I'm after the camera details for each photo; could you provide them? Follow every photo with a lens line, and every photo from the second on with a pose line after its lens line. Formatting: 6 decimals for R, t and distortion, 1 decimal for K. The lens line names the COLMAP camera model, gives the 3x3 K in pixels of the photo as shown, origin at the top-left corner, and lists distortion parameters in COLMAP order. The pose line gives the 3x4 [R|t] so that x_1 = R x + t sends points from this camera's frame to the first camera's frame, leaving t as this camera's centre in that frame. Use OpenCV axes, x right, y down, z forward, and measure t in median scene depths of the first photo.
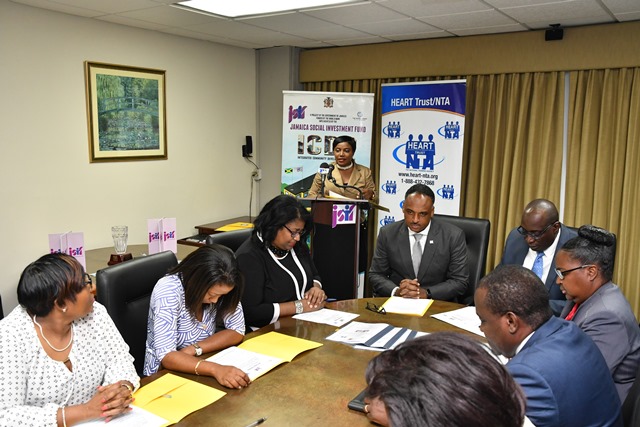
lens RADIAL K [[595.4, 0, 320.1], [0, 595.4, 218.3], [0, 0, 1]] dist [-0.019528, 0.000000]
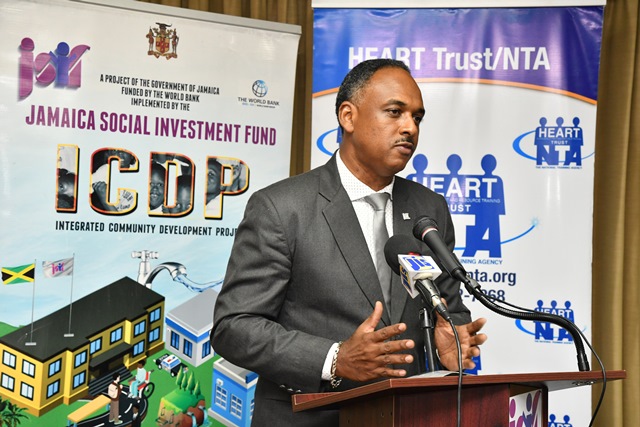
lens RADIAL K [[1157.0, 0, 319.1], [0, 1157.0, 209.8], [0, 0, 1]] dist [0.462325, 0.000000]
pose [[0.794259, 0.002084, 0.607576, -0.279294], [0.073562, 0.992308, -0.099568, -0.046200], [-0.603110, 0.123778, 0.787996, 0.495722]]
